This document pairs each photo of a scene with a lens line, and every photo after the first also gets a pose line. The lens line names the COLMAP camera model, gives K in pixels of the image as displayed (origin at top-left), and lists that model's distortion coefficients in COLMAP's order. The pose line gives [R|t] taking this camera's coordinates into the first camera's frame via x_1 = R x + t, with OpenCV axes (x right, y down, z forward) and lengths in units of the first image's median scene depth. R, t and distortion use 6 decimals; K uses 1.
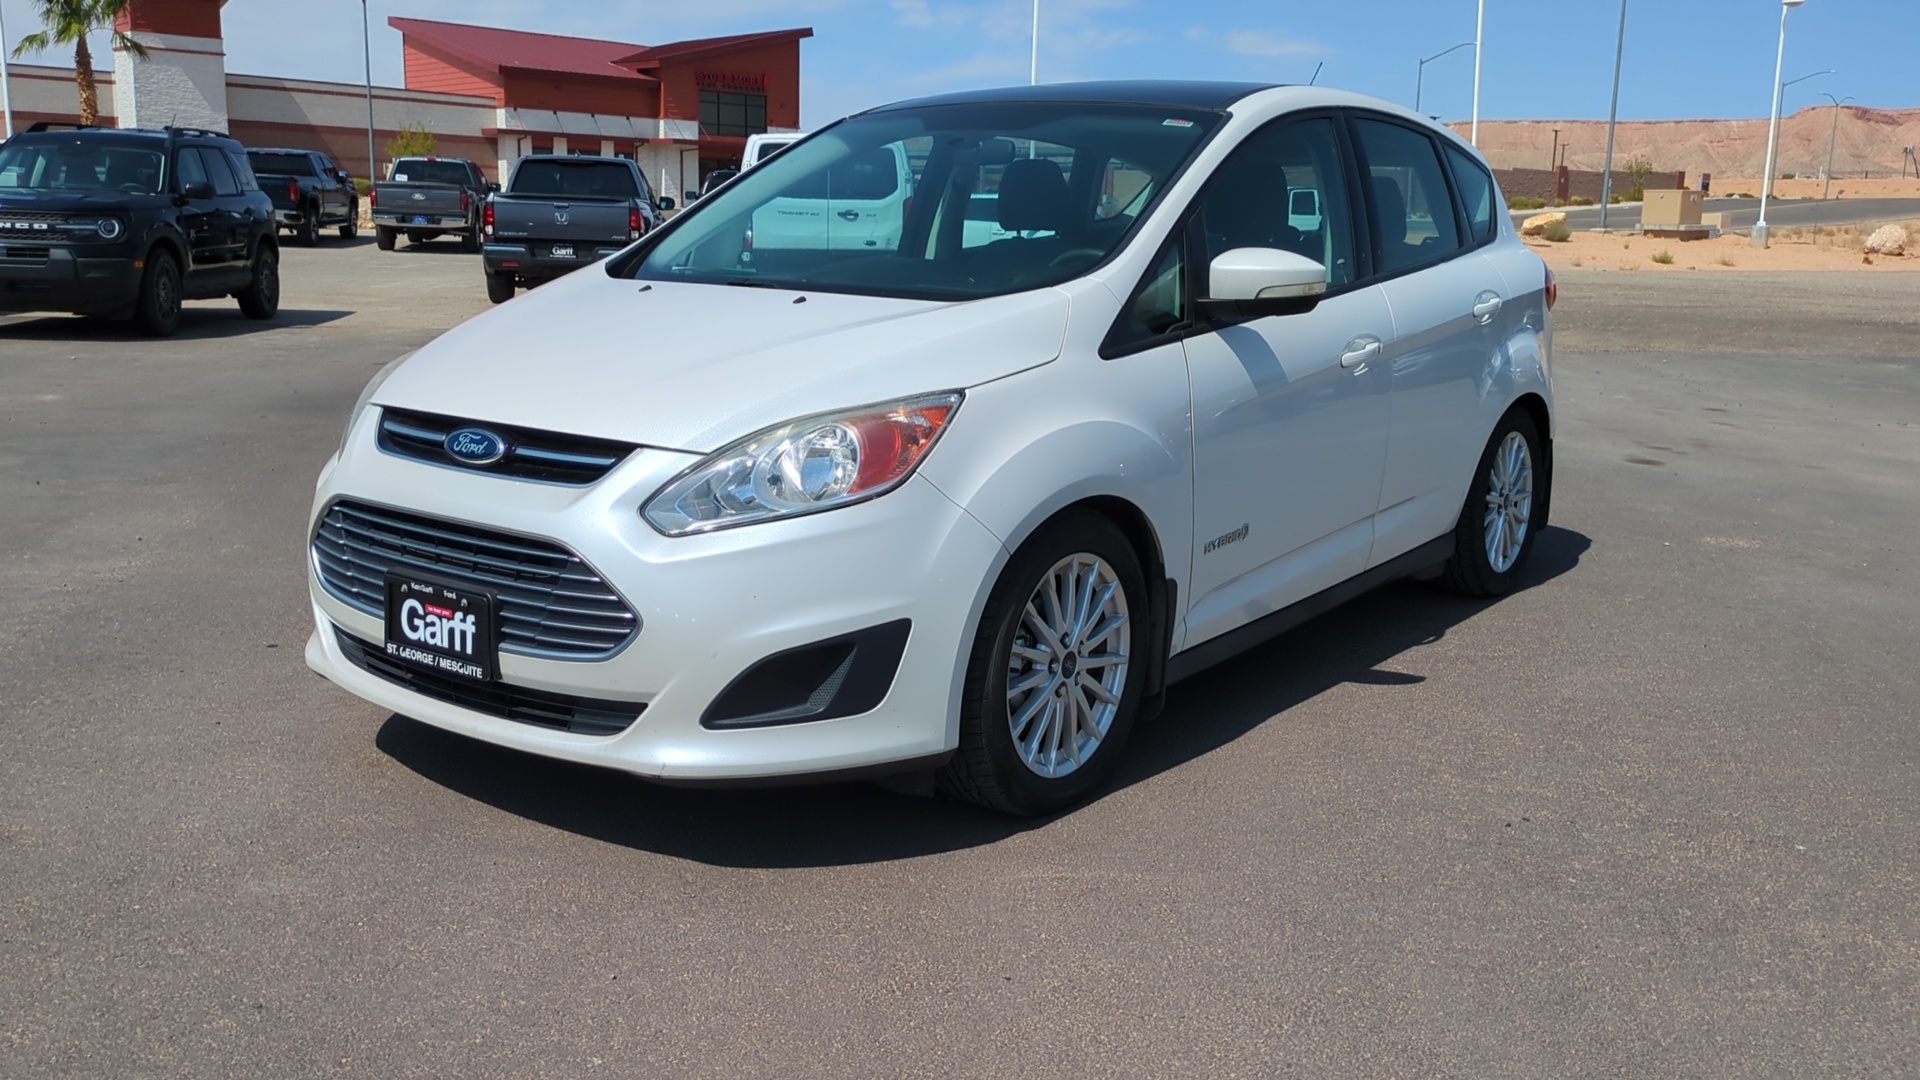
lens RADIAL K [[1648.3, 0, 989.5], [0, 1648.3, 557.9], [0, 0, 1]] dist [0.055403, -0.069753]
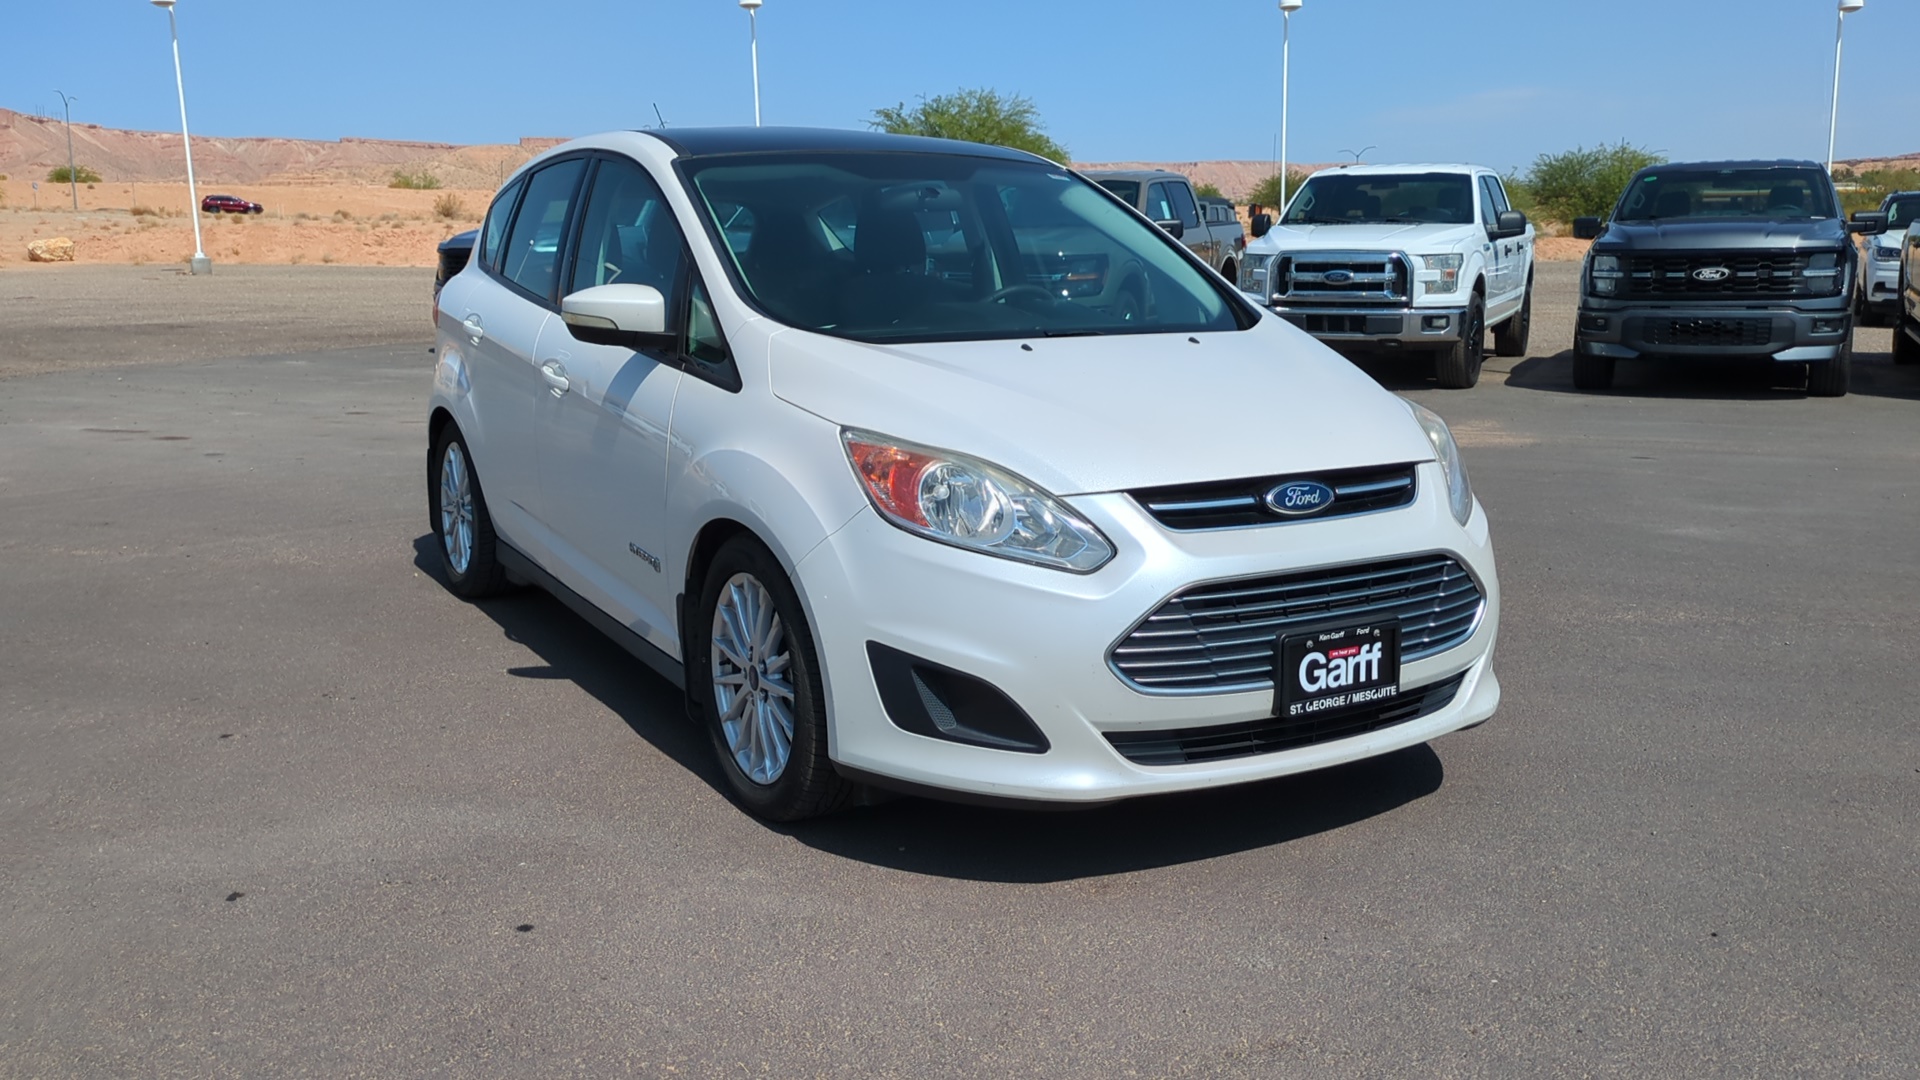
lens RADIAL K [[1648.3, 0, 974.0], [0, 1648.3, 542.6], [0, 0, 1]] dist [0.055403, -0.069753]
pose [[0.392959, -0.195647, 0.898502, -1.357574], [0.200977, 0.971754, 0.123700, -0.213870], [-0.897325, 0.131970, 0.421180, 0.755734]]
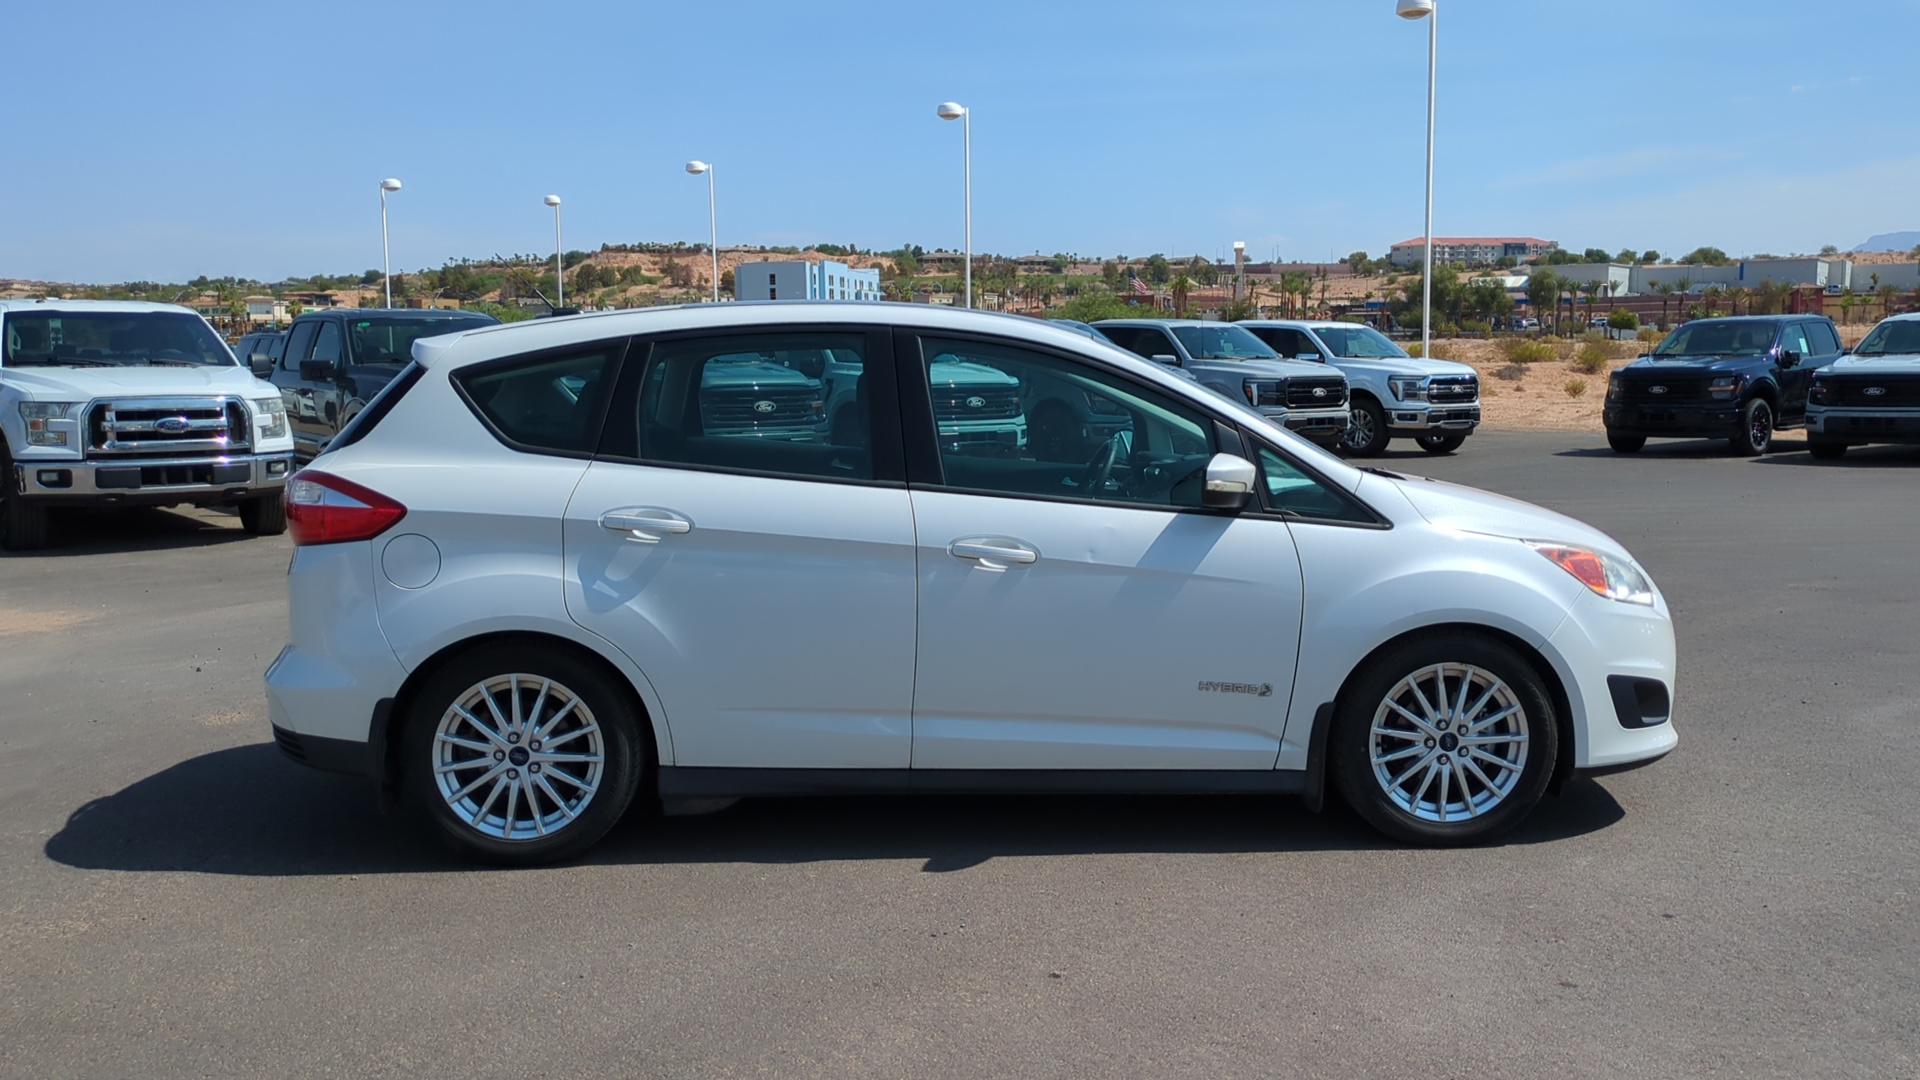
lens RADIAL K [[1648.3, 0, 998.2], [0, 1648.3, 541.2], [0, 0, 1]] dist [0.055403, -0.069753]
pose [[-0.641732, -0.110862, 0.758874, -1.265189], [0.142220, 0.955132, 0.259800, -0.646378], [-0.753627, 0.274649, -0.597172, 2.589390]]
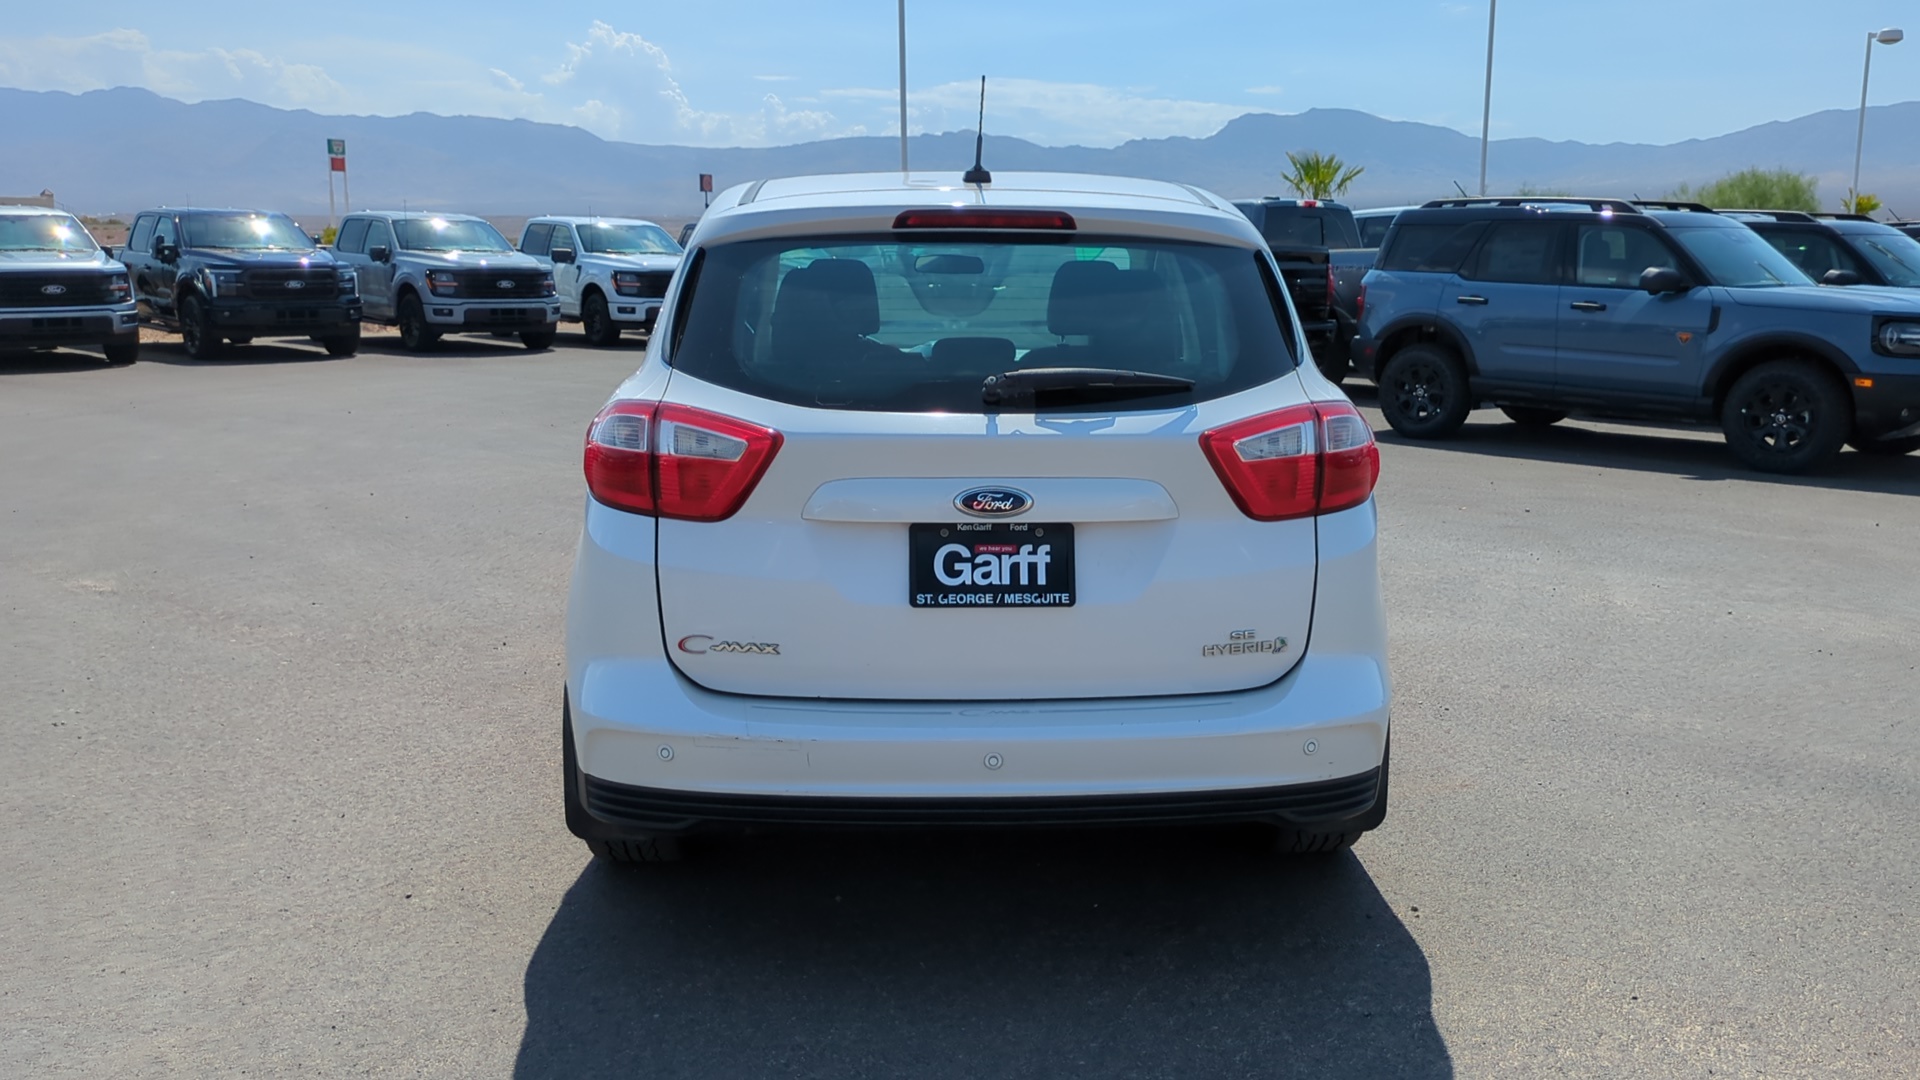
lens RADIAL K [[1648.3, 0, 985.1], [0, 1648.3, 553.2], [0, 0, 1]] dist [0.055403, -0.069753]
pose [[-0.782866, 0.077752, -0.617313, 1.089557], [-0.151490, 0.938484, 0.310320, -0.602129], [0.603467, 0.336456, -0.722928, 2.786499]]
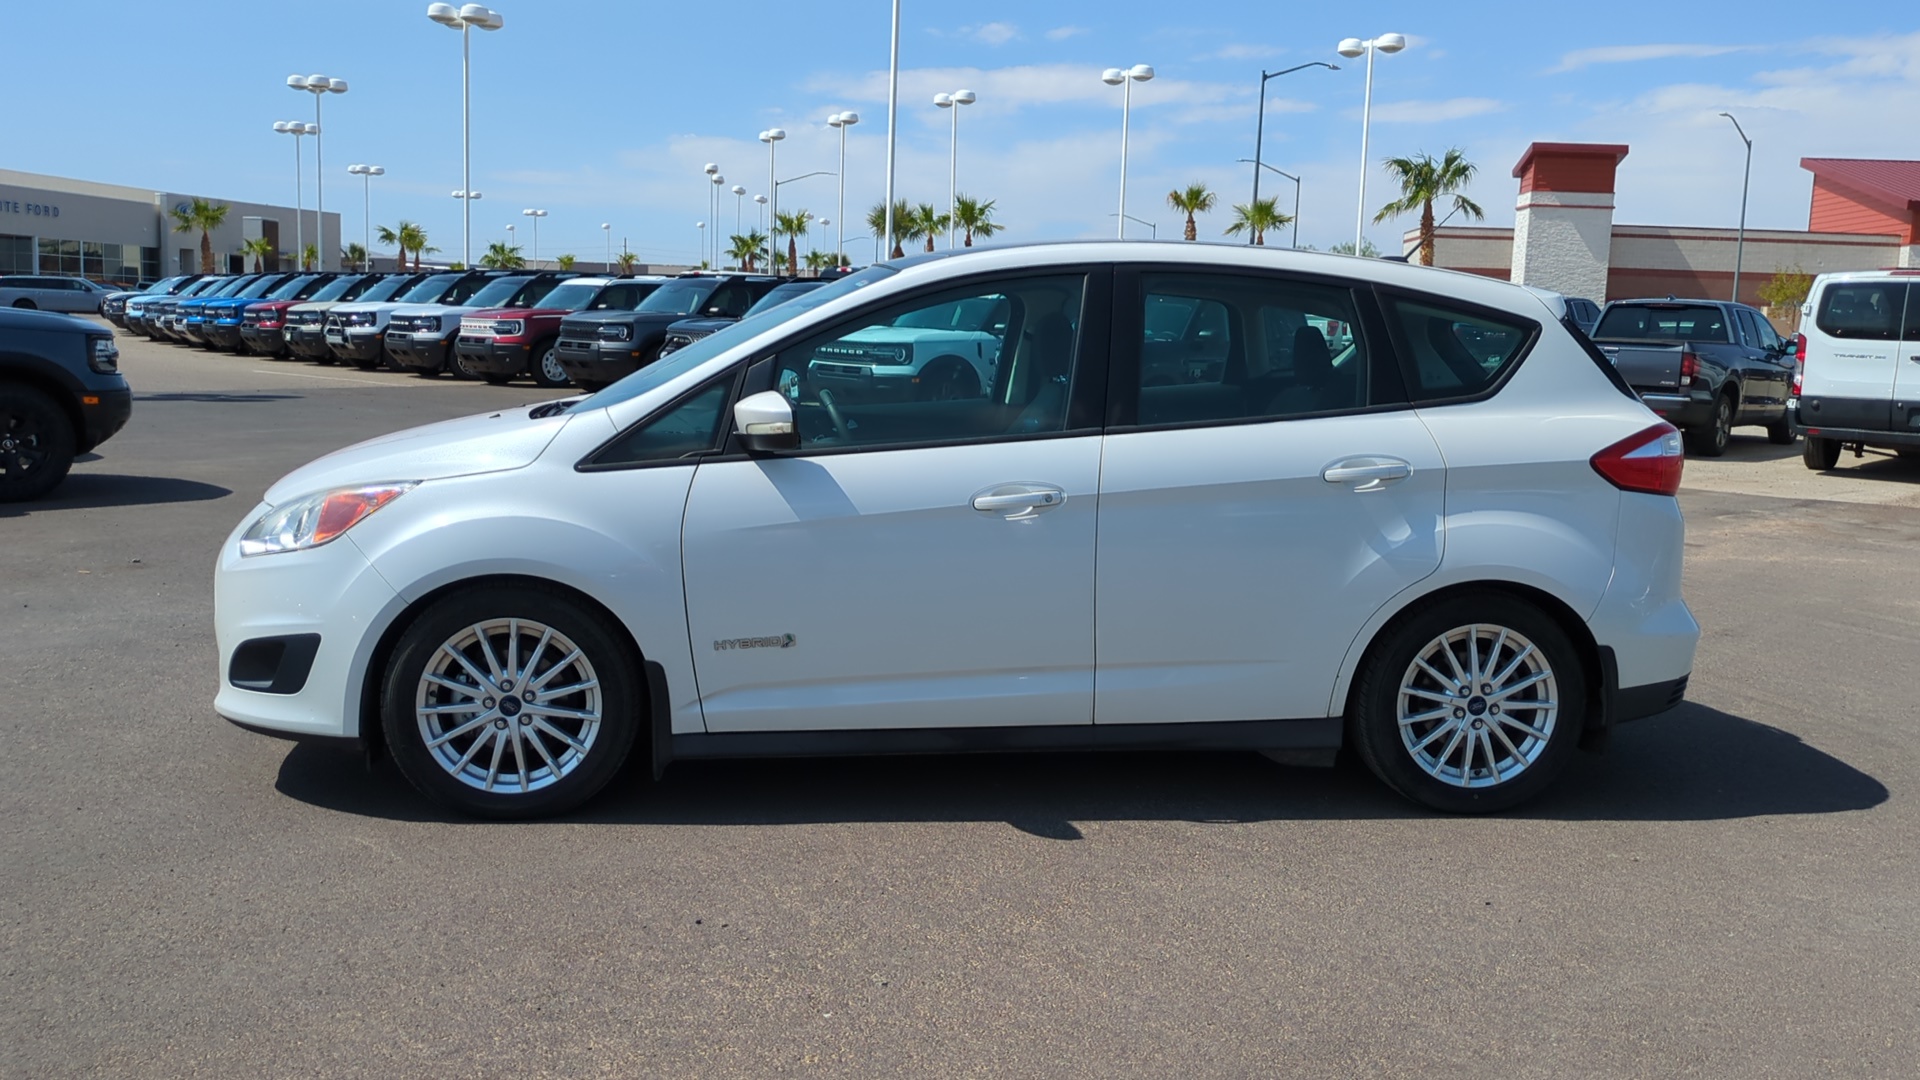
lens RADIAL K [[1648.3, 0, 974.6], [0, 1648.3, 529.4], [0, 0, 1]] dist [0.055403, -0.069753]
pose [[0.679266, 0.088980, -0.728478, 1.317940], [-0.161091, 0.986492, -0.029714, -0.097189], [0.715994, 0.137535, 0.684425, 0.391989]]
